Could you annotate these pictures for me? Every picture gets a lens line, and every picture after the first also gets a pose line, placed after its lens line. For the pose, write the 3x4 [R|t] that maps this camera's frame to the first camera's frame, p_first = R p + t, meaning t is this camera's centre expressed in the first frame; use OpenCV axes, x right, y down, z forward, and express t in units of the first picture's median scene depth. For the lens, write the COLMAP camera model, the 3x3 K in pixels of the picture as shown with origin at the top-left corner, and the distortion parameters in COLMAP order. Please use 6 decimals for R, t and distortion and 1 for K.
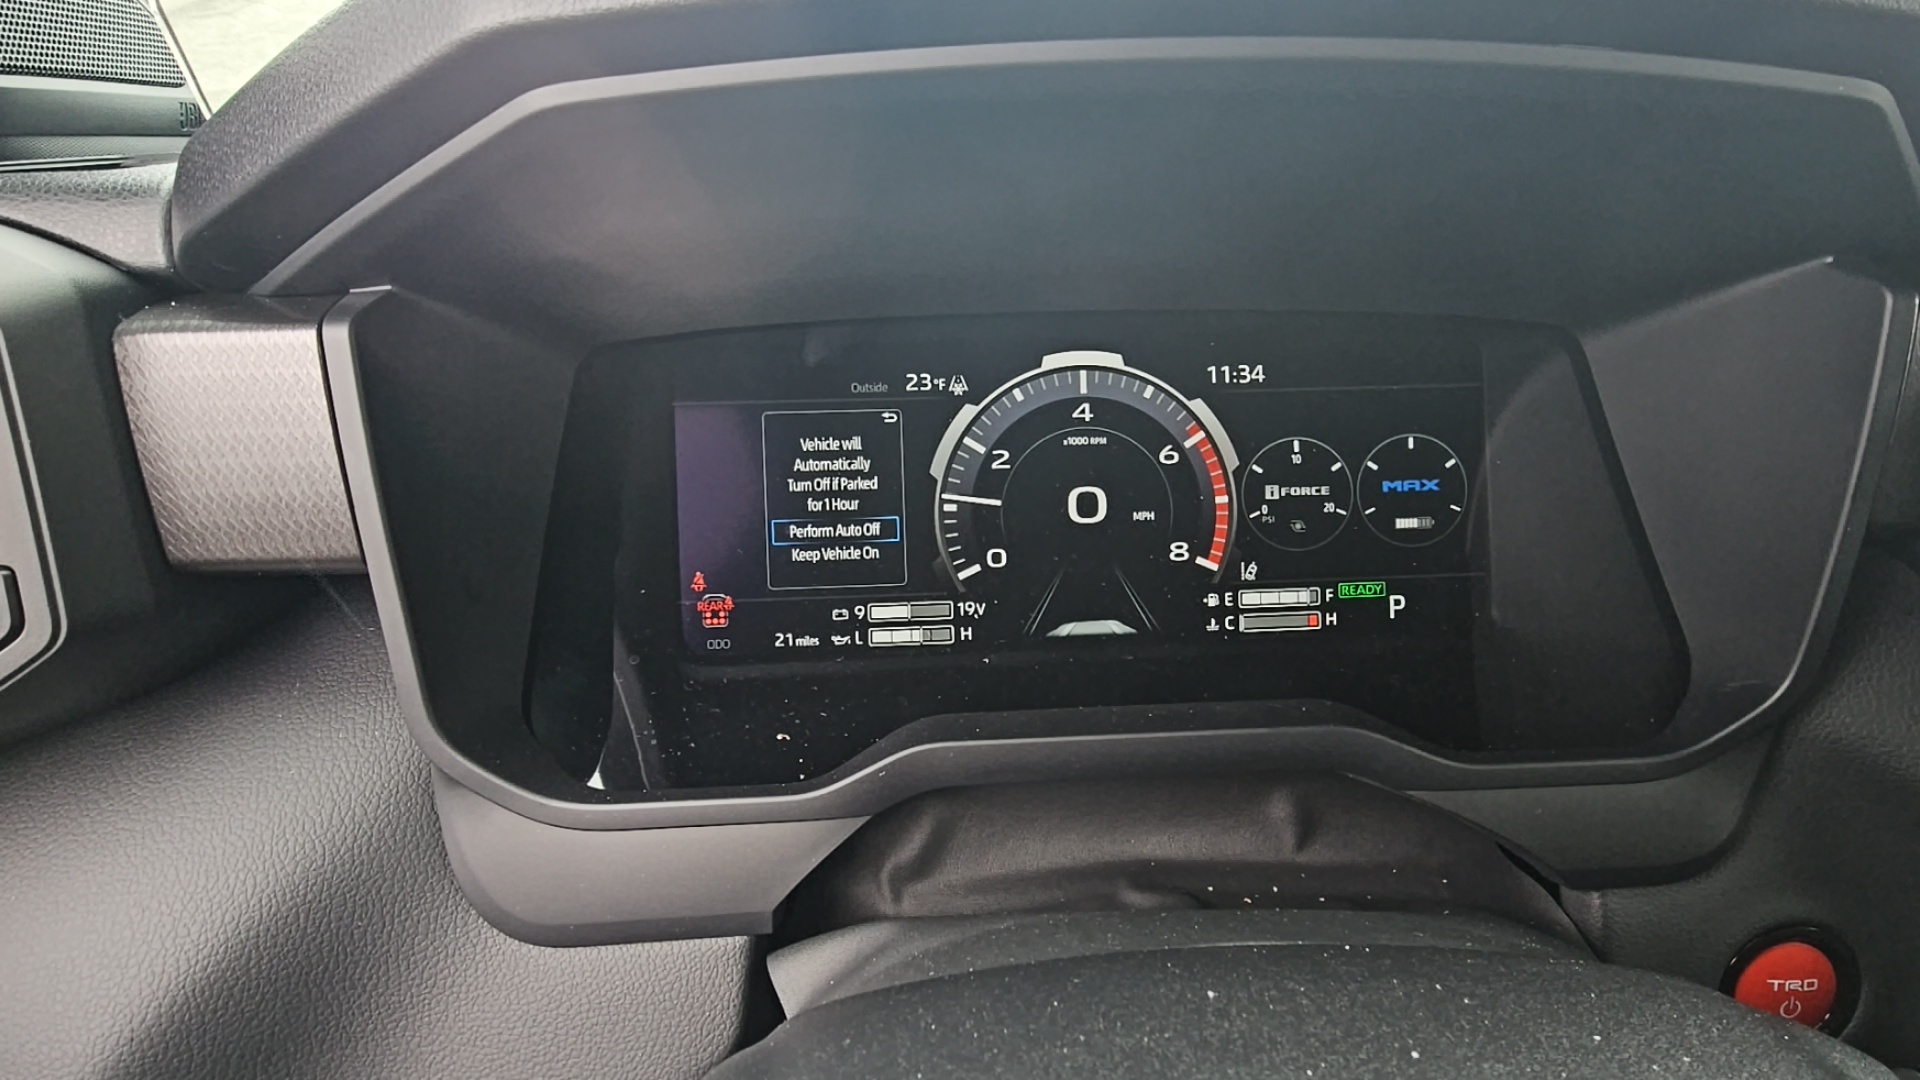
lens RADIAL K [[957.5, 0, 990.5], [0, 957.5, 546.8], [0, 0, 1]] dist [0.005679, -0.003076]
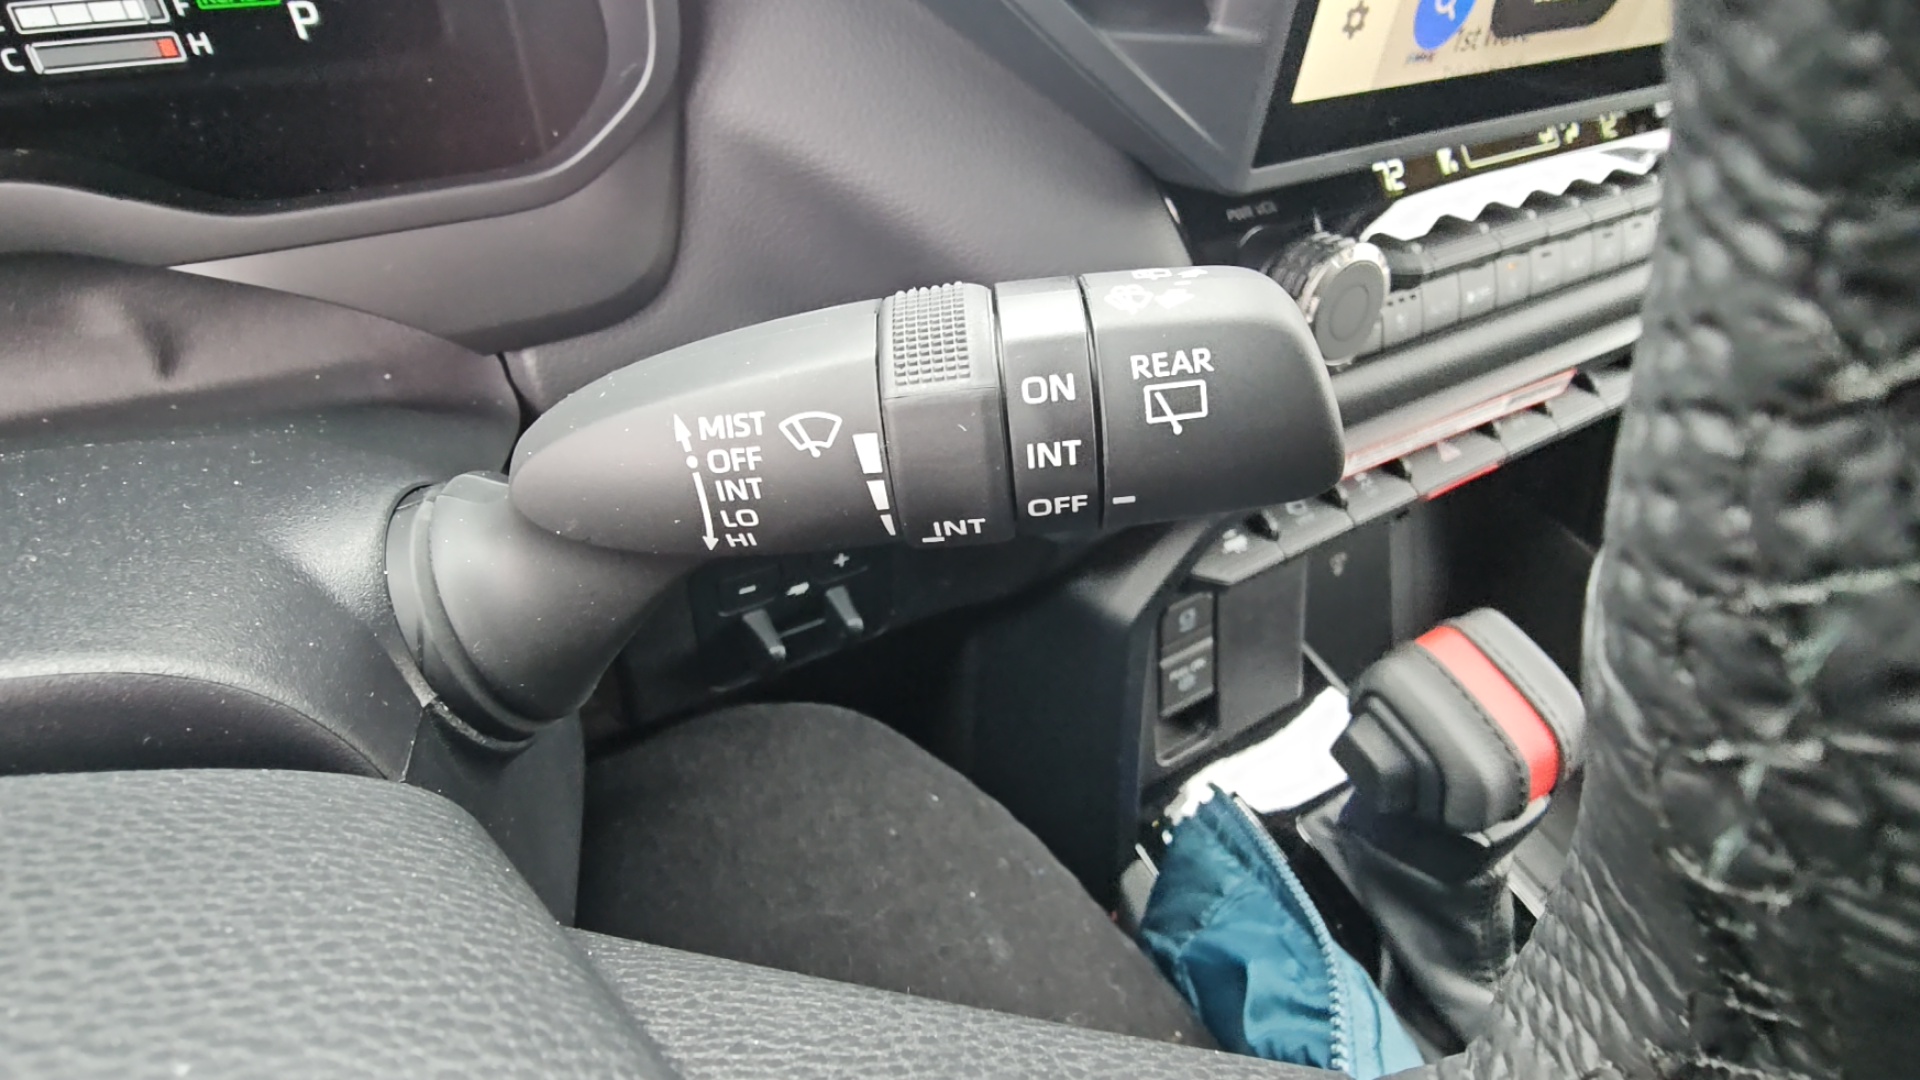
lens RADIAL K [[957.5, 0, 977.1], [0, 957.5, 540.4], [0, 0, 1]] dist [0.005679, -0.003076]
pose [[0.875993, -0.264993, 0.403007, 0.482619], [0.061281, 0.889930, 0.451962, 0.117754], [-0.478415, -0.371219, 0.795812, 0.047574]]
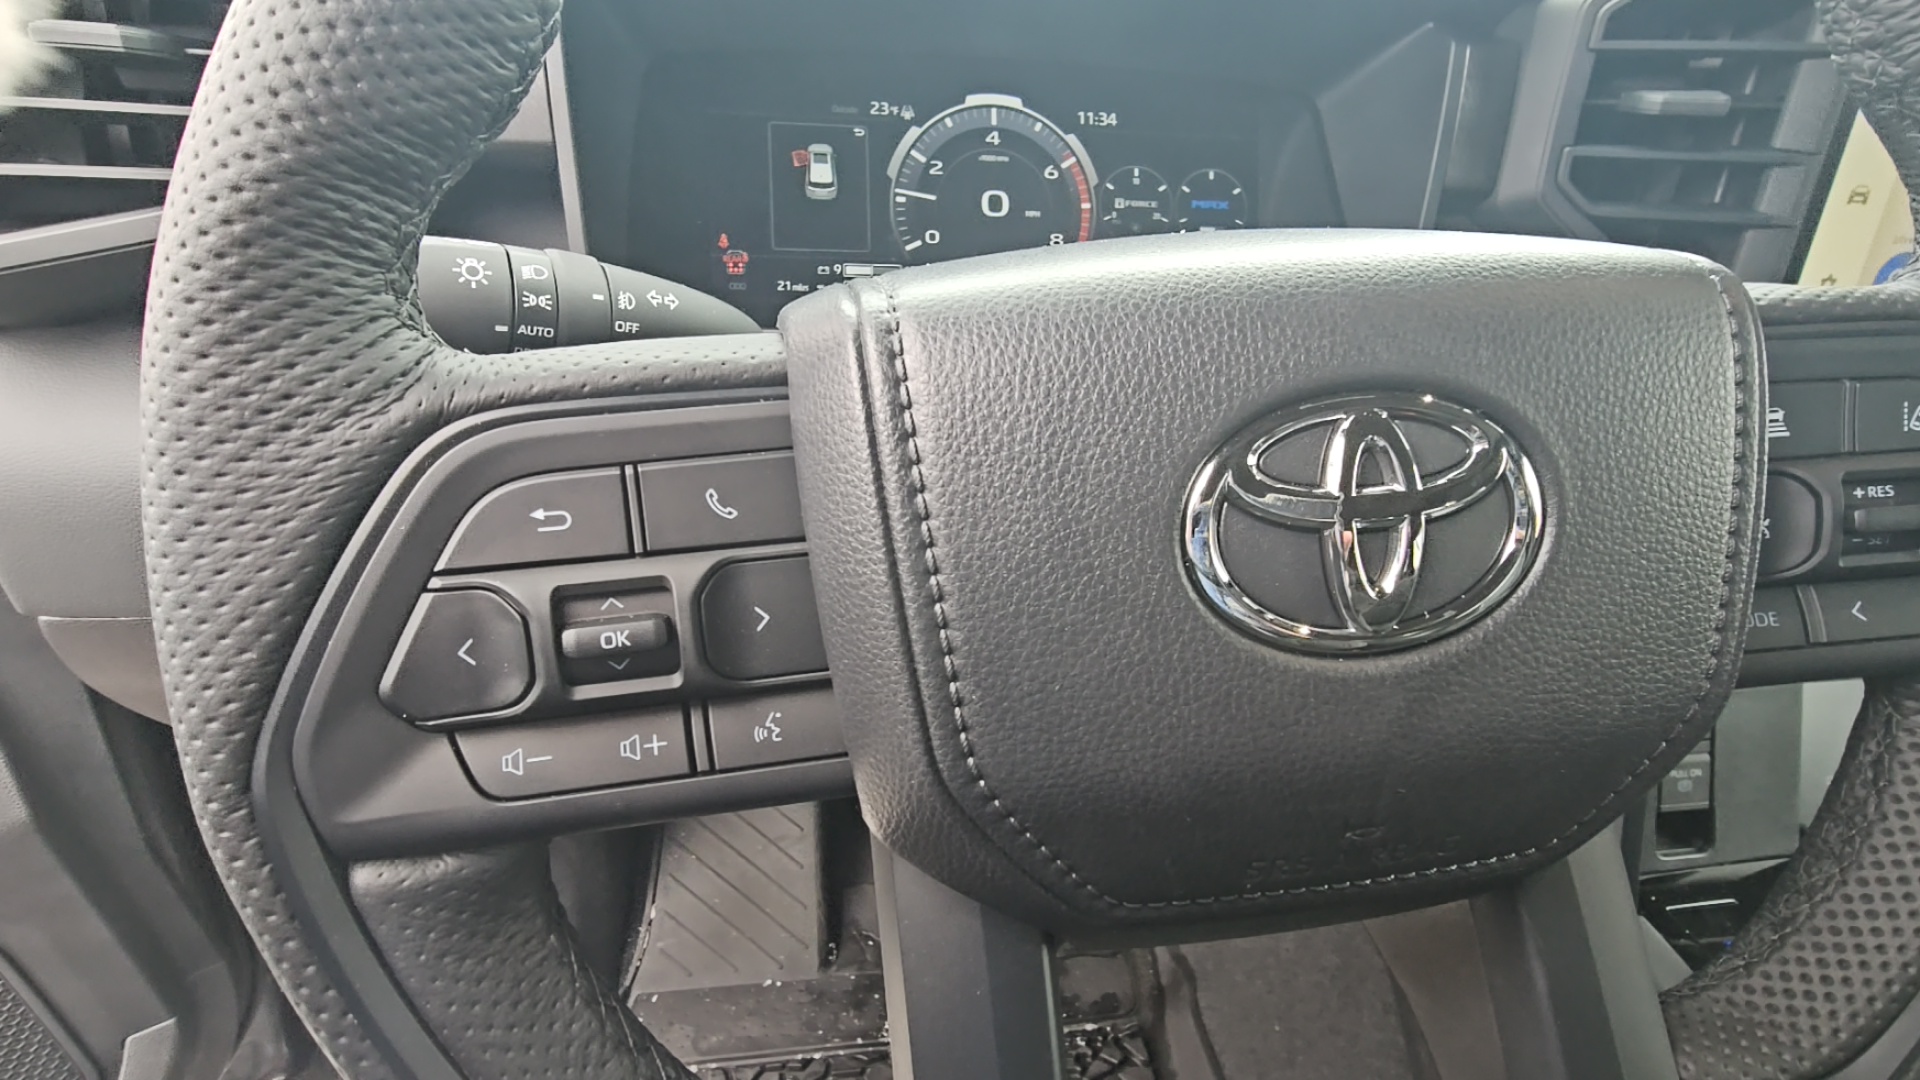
lens RADIAL K [[957.5, 0, 983.5], [0, 957.5, 543.5], [0, 0, 1]] dist [0.005679, -0.003076]
pose [[0.993001, 0.009567, 0.117719, -0.083005], [-0.018323, 0.997125, 0.073525, 0.365887], [-0.116677, -0.075167, 0.990321, -0.481171]]
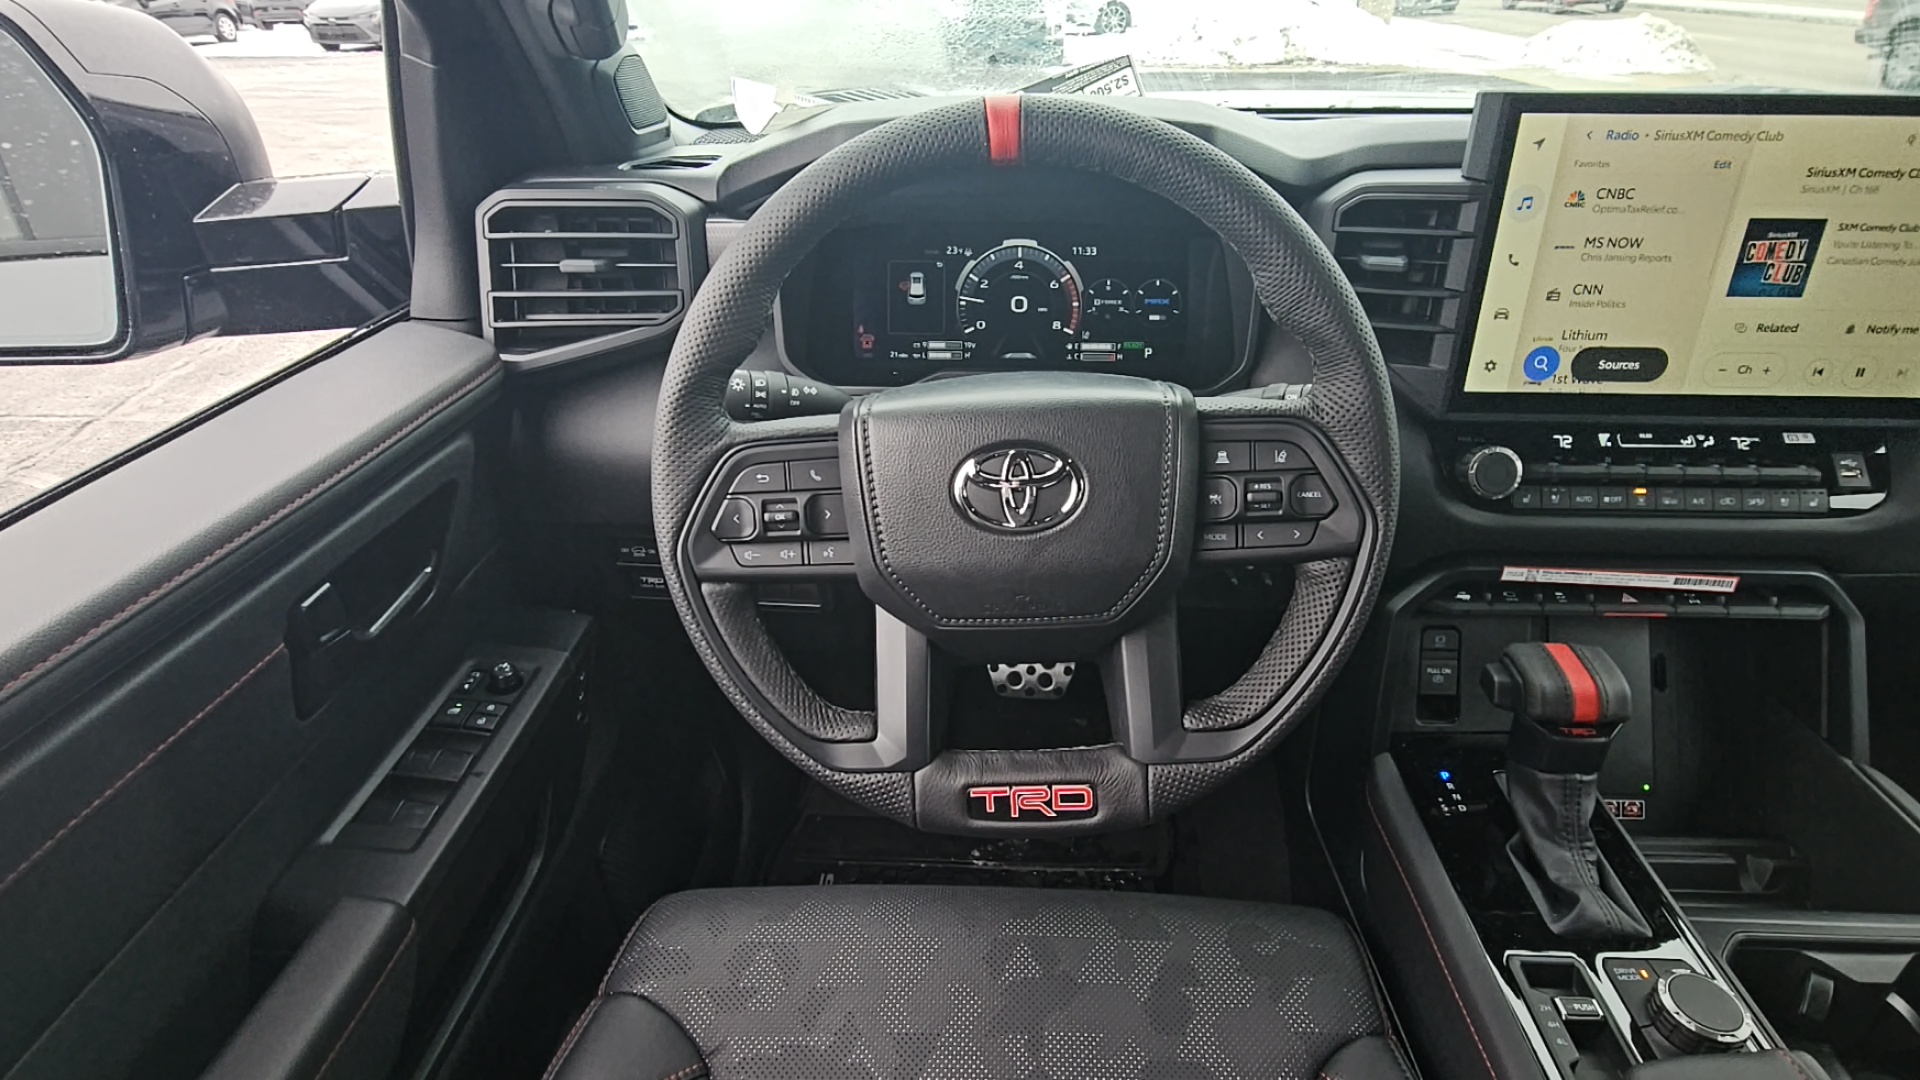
lens RADIAL K [[957.5, 0, 989.5], [0, 957.5, 545.9], [0, 0, 1]] dist [0.005679, -0.003076]
pose [[0.995960, 0.051050, -0.073874, 0.237559], [-0.043888, 0.994459, 0.095528, 0.338035], [0.078341, -0.091900, 0.992682, -1.476399]]
